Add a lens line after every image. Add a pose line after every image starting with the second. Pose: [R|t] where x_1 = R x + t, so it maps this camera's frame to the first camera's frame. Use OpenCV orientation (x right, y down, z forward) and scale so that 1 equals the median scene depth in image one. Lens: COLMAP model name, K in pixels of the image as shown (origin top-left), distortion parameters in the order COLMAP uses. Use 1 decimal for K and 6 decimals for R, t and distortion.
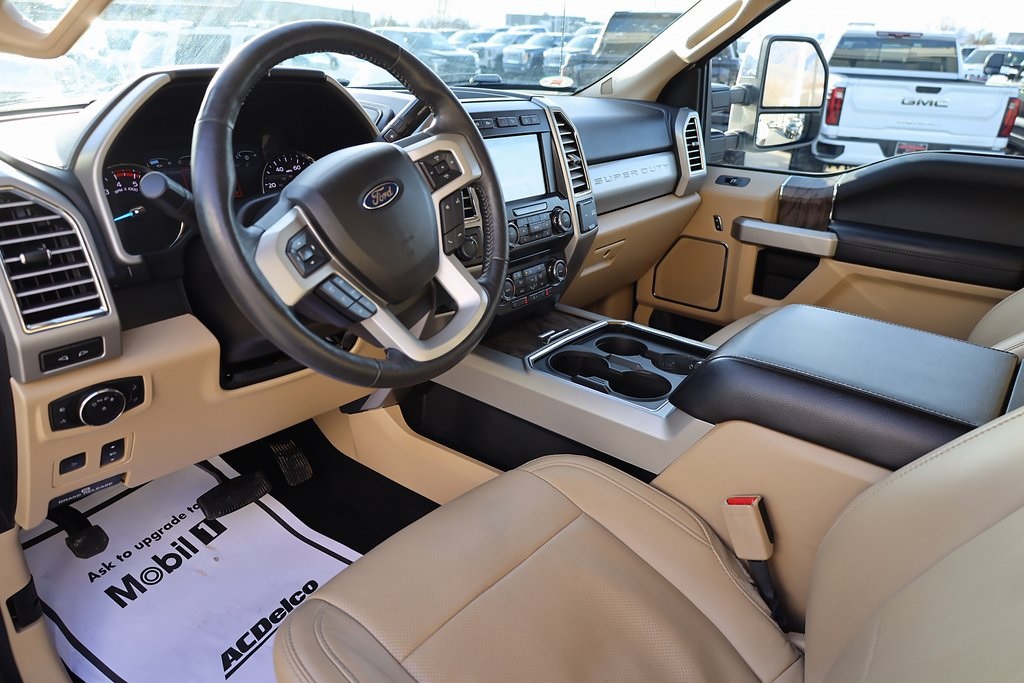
lens RADIAL K [[707.2, 0, 512.0], [0, 707.2, 341.5], [0, 0, 1]] dist [-0.007495, 0.000189]
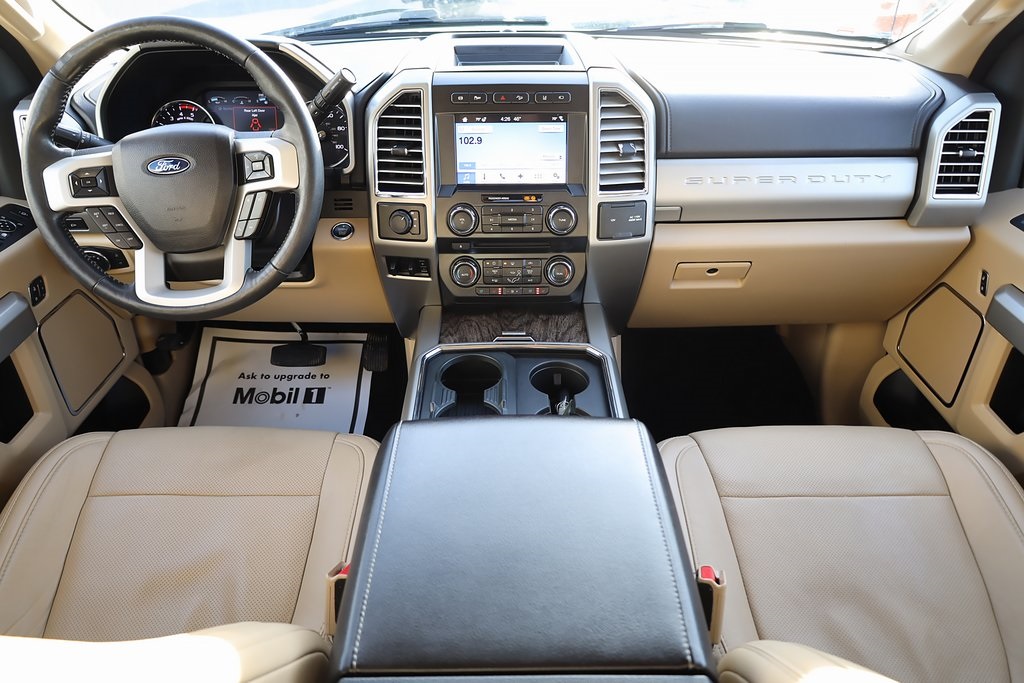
lens RADIAL K [[699.2, 0, 516.1], [0, 699.2, 346.2], [0, 0, 1]] dist [-0.012615, 0.004695]
pose [[0.633371, 0.385065, -0.671243, 0.593432], [-0.271854, 0.922839, 0.272880, -0.216839], [0.724525, 0.009646, 0.689181, 0.325139]]
